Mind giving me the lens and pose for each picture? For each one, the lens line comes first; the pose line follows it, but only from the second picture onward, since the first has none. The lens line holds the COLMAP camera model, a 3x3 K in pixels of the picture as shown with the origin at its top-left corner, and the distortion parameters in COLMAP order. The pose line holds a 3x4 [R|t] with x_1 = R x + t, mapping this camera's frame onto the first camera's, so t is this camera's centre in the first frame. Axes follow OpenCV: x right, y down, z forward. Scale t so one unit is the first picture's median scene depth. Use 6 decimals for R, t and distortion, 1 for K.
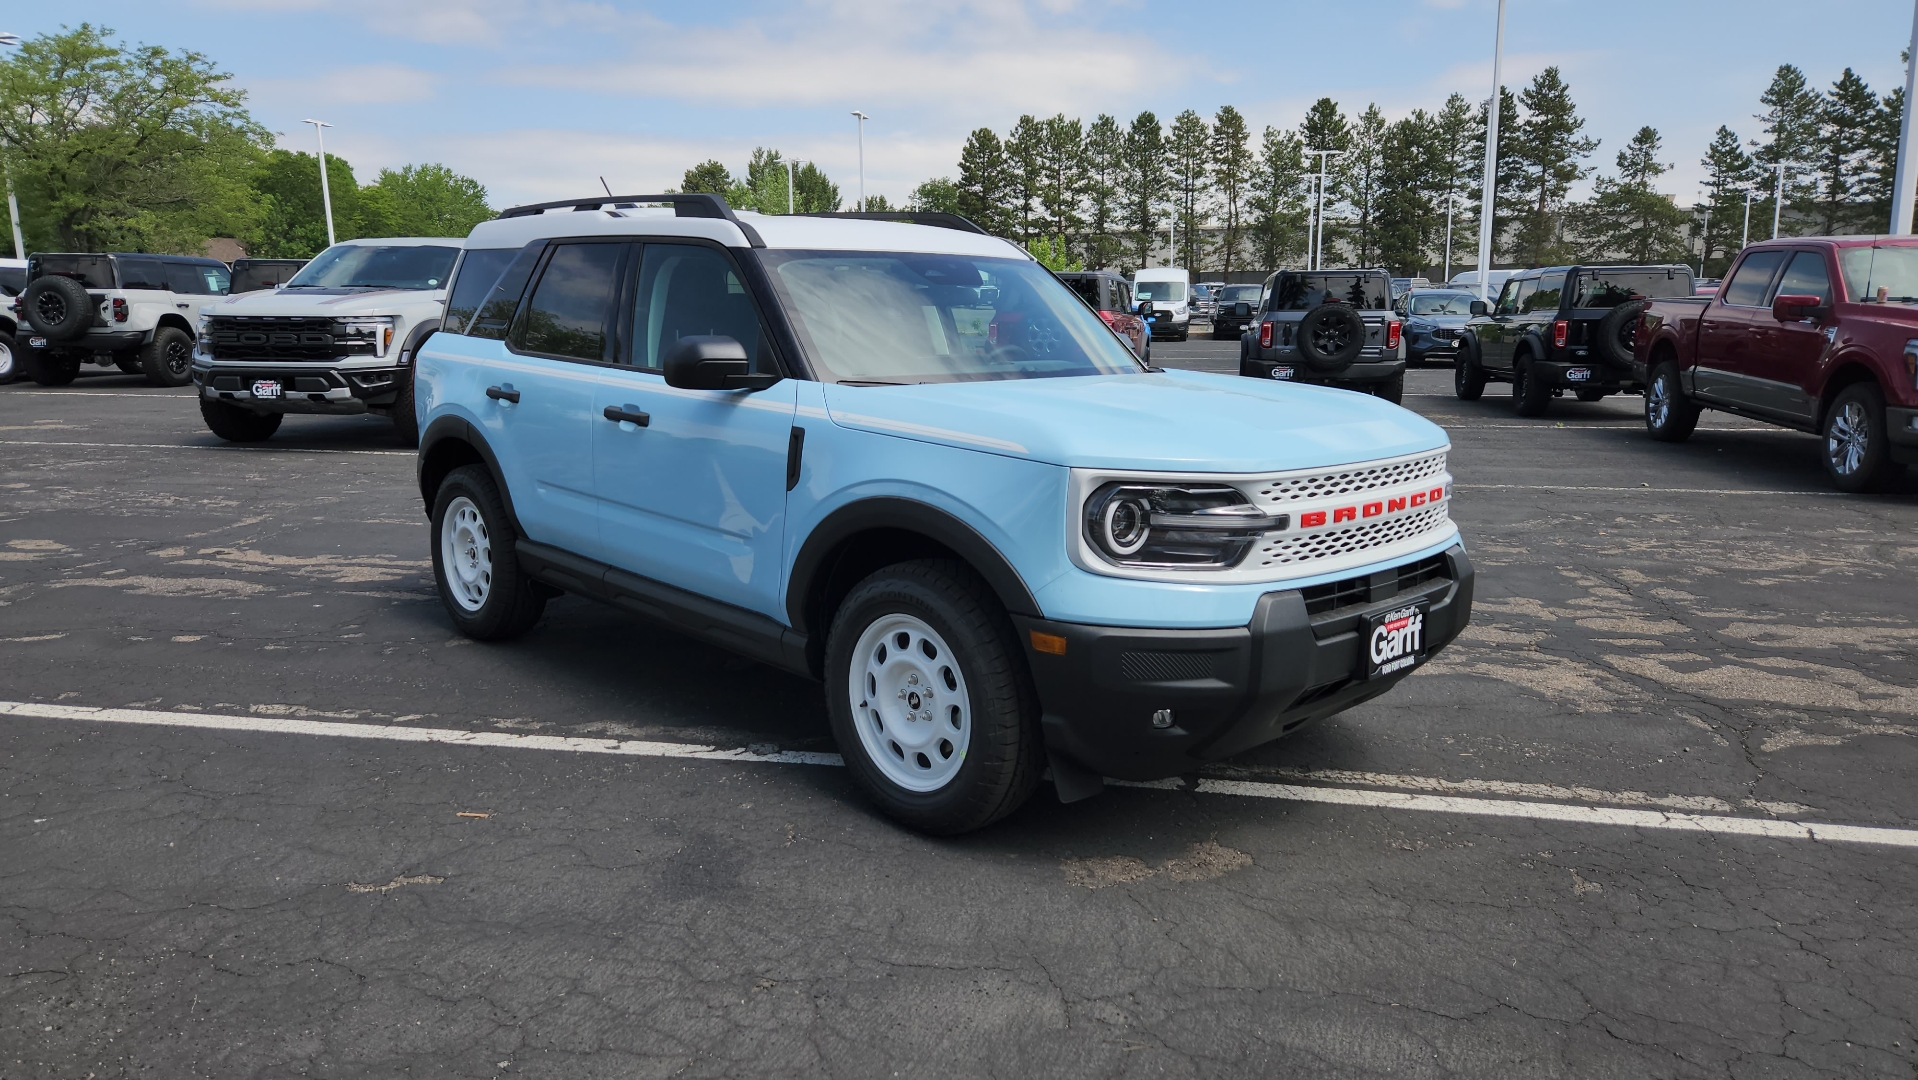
lens RADIAL K [[1281.2, 0, 917.4], [0, 1281.2, 533.9], [0, 0, 1]] dist [0.074398, -0.060646]
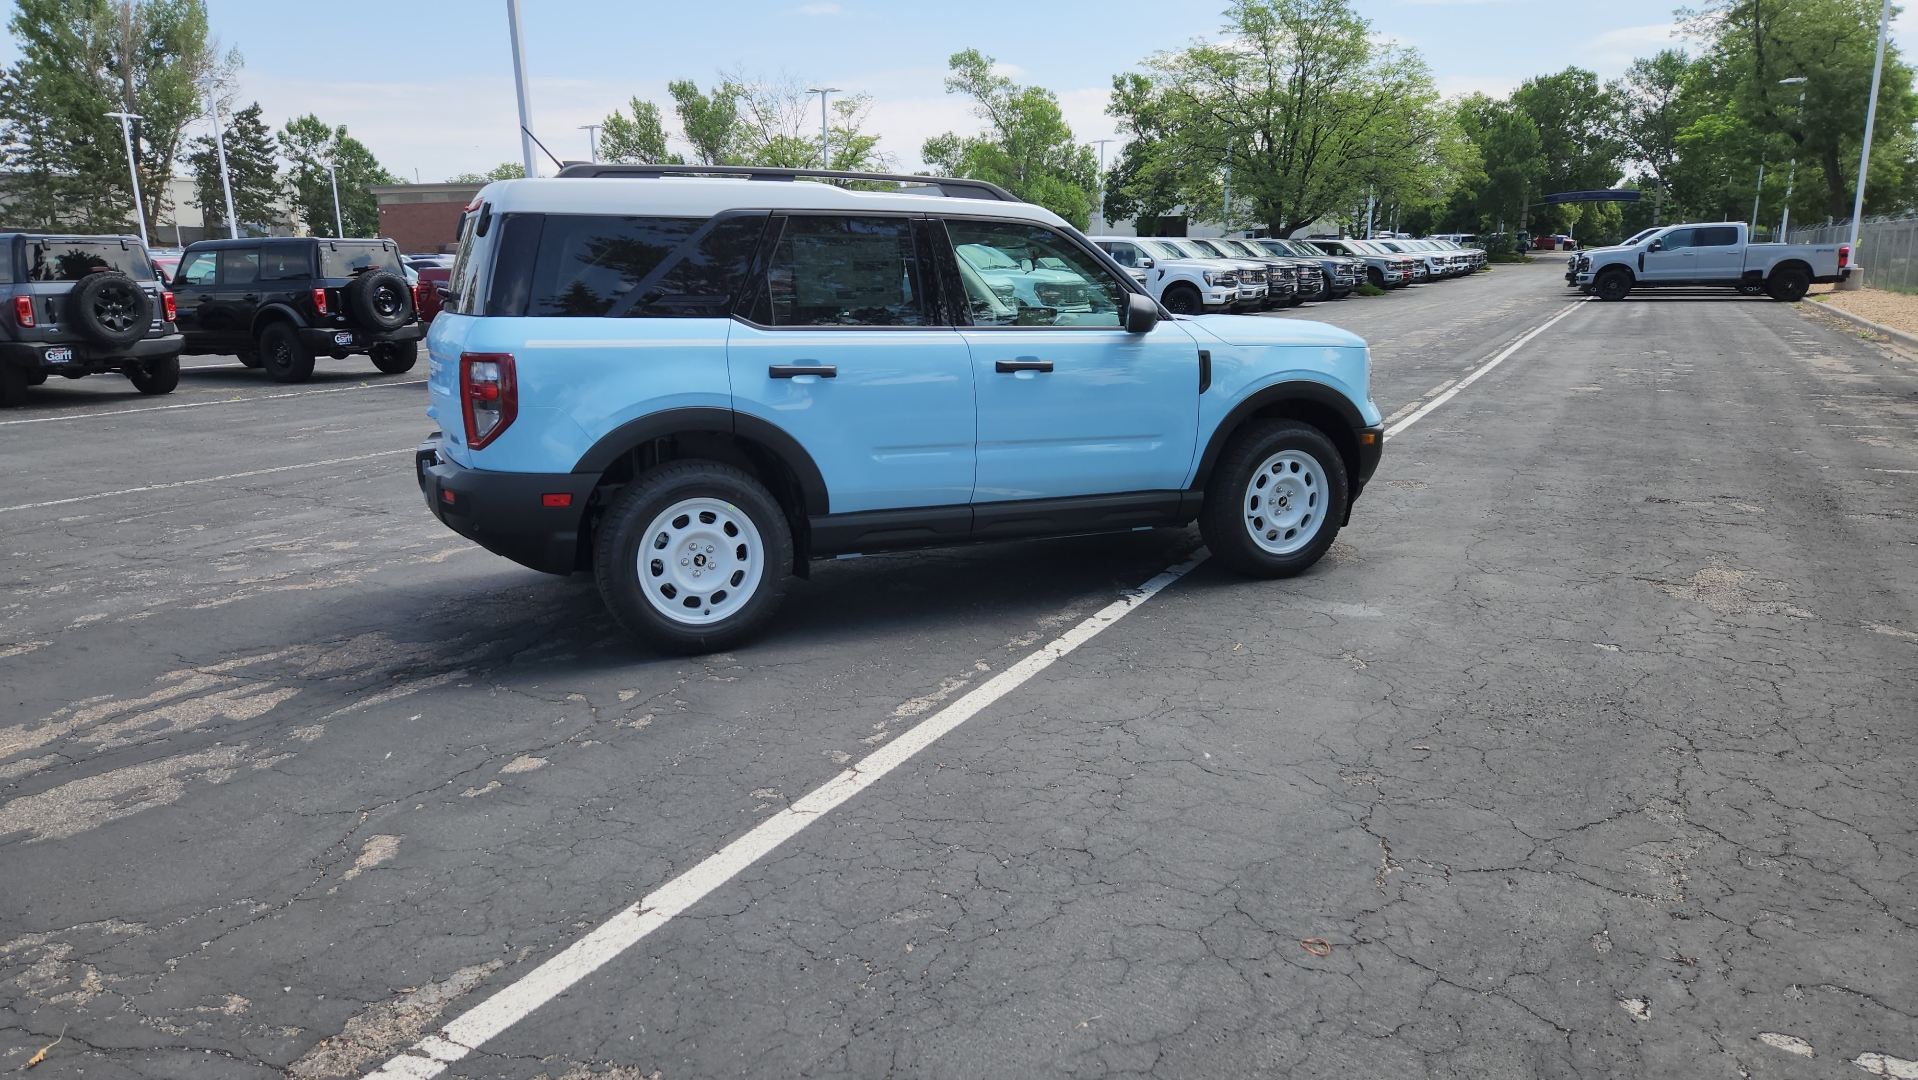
lens RADIAL K [[1281.2, 0, 925.3], [0, 1281.2, 566.5], [0, 0, 1]] dist [0.074398, -0.060646]
pose [[0.321606, -0.221999, 0.920481, -1.320300], [0.179788, 0.968759, 0.170827, -0.124447], [-0.929648, 0.110553, 0.351471, 0.638972]]
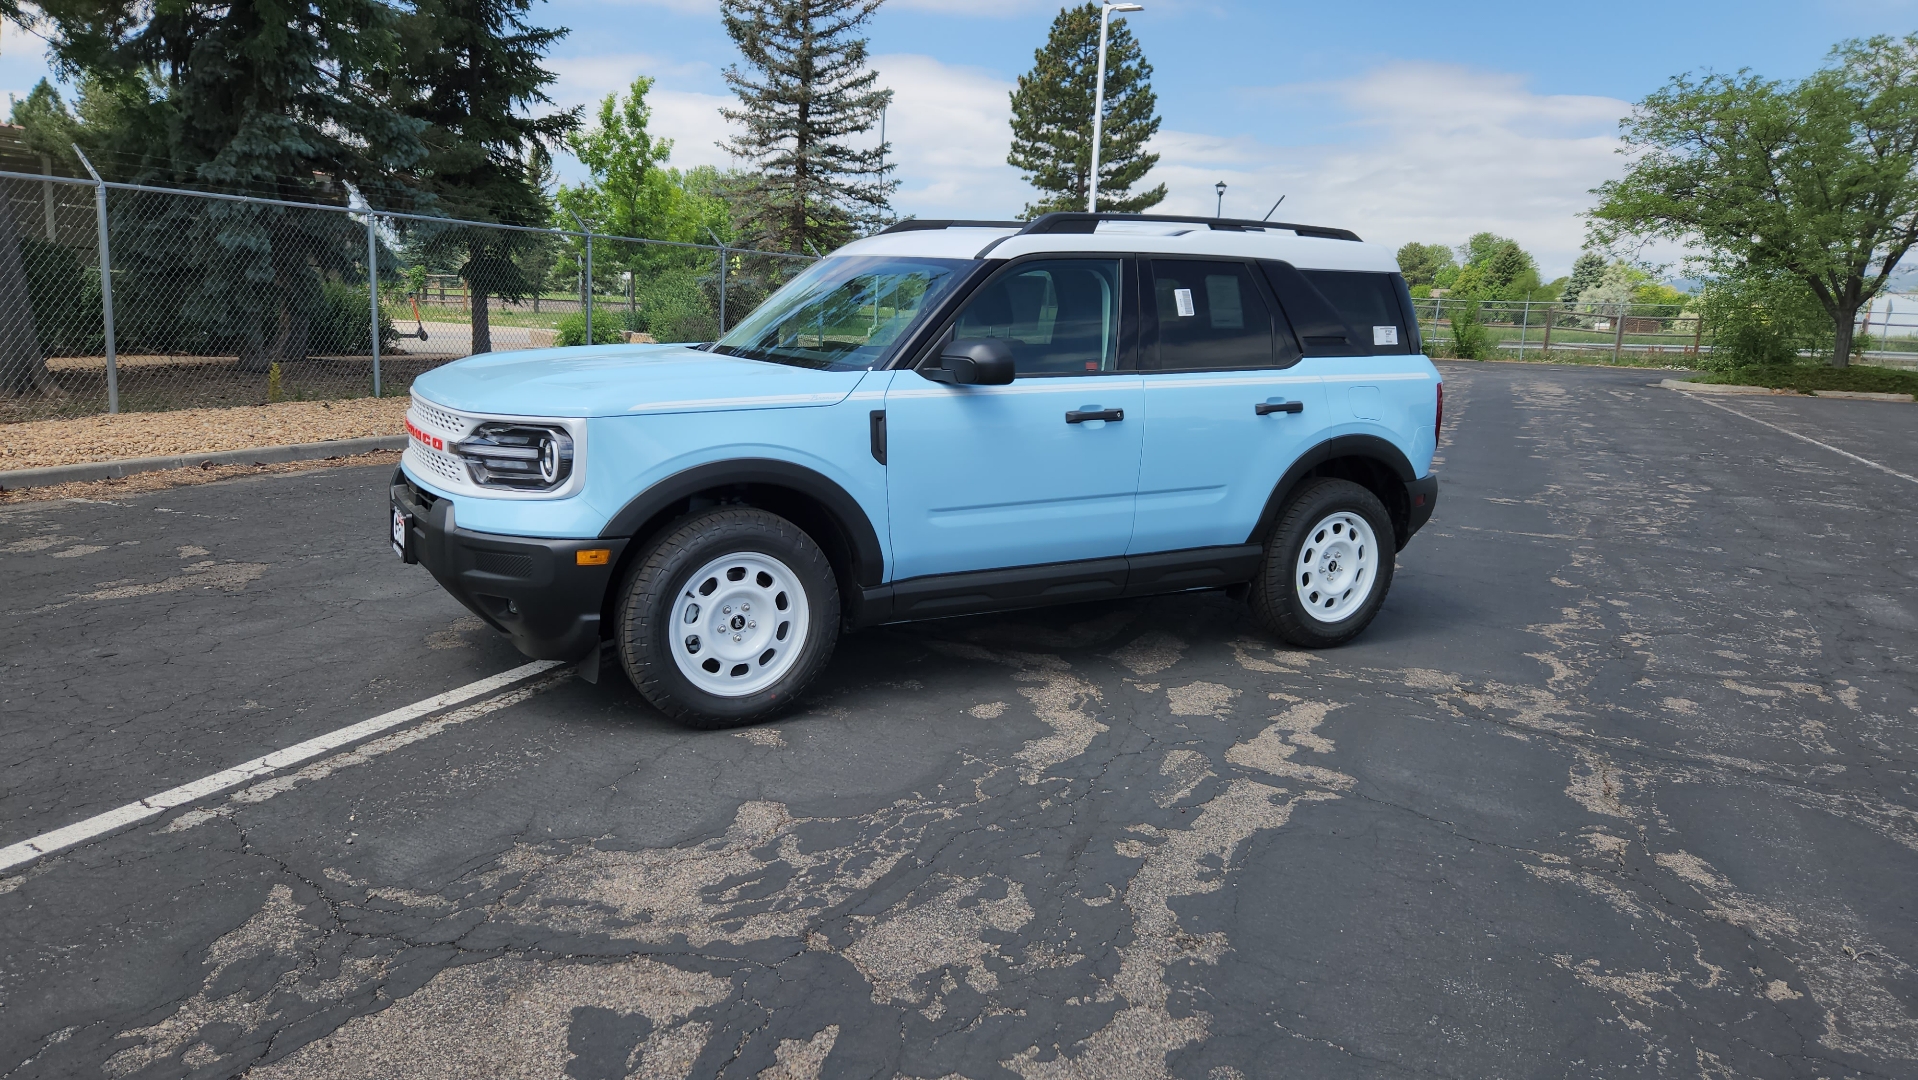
lens RADIAL K [[1281.2, 0, 928.9], [0, 1281.2, 520.8], [0, 0, 1]] dist [0.074398, -0.060646]
pose [[-0.231014, 0.153880, -0.960705, 1.121218], [-0.215674, 0.954750, 0.204788, -0.234128], [0.948745, 0.254508, -0.187373, 1.298620]]
